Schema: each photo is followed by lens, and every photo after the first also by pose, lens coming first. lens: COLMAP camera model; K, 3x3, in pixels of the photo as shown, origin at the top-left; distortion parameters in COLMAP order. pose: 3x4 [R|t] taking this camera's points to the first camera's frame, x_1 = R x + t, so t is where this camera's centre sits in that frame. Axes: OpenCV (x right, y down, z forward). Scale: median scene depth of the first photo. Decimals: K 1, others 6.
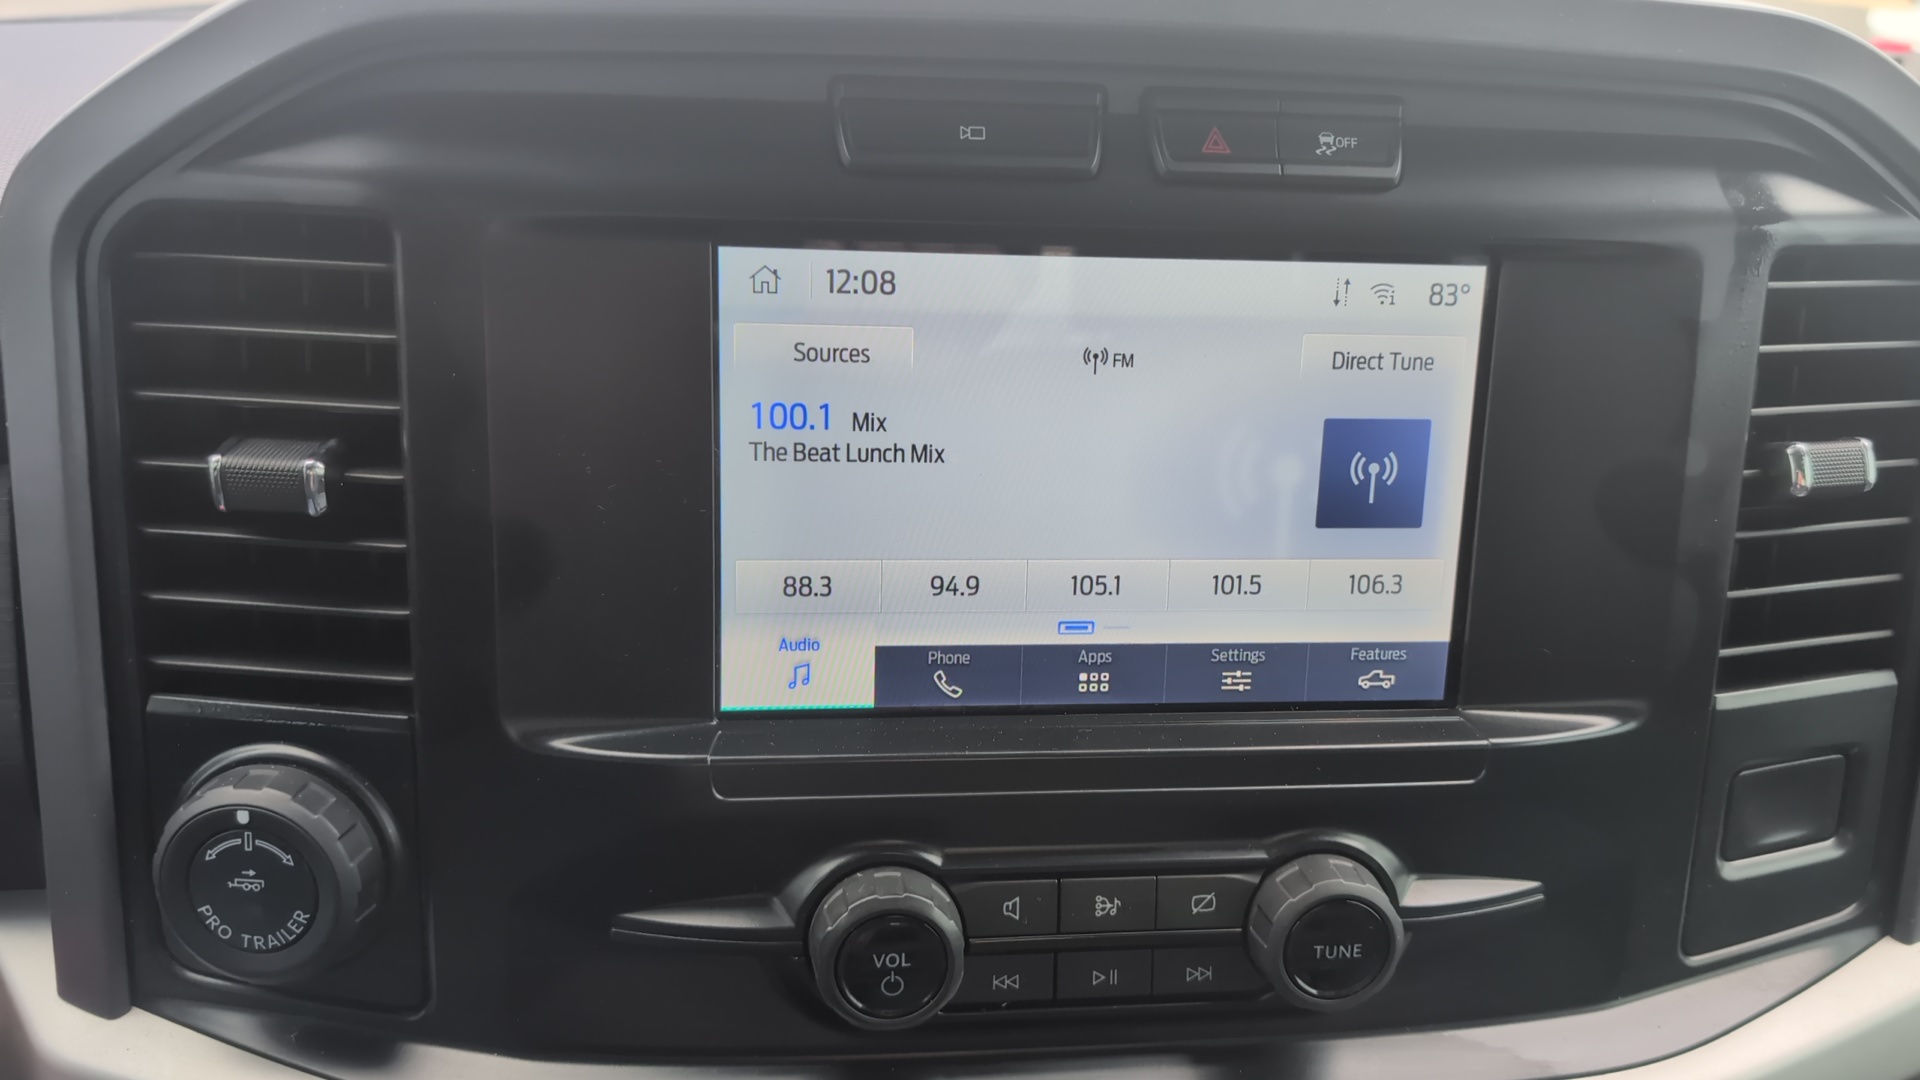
lens RADIAL K [[1631.1, 0, 945.6], [0, 1631.1, 539.6], [0, 0, 1]] dist [0.033300, -0.081786]
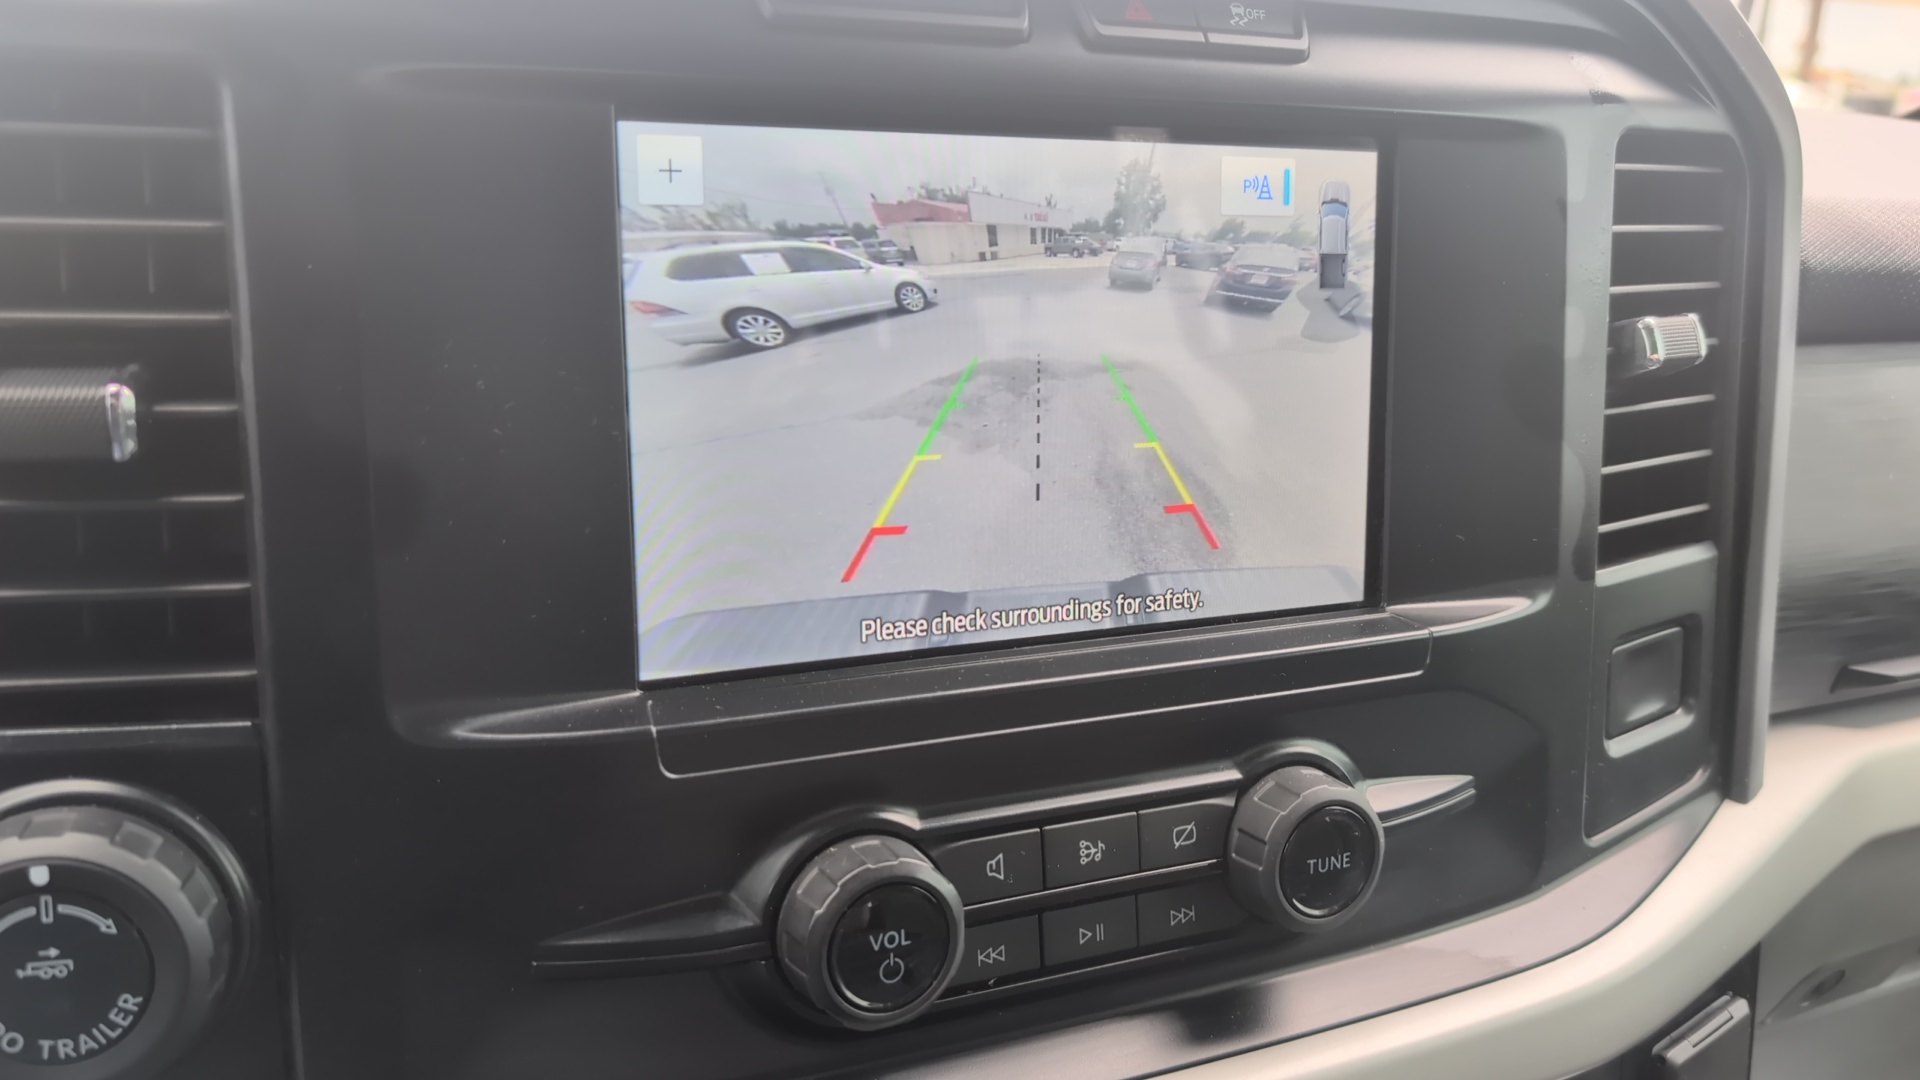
lens RADIAL K [[1631.1, 0, 965.2], [0, 1631.1, 529.6], [0, 0, 1]] dist [0.033300, -0.081786]
pose [[0.950409, -0.081006, 0.300268, -0.223493], [0.099929, 0.993827, -0.048184, 0.084878], [-0.294511, 0.075800, 0.952637, 0.151522]]
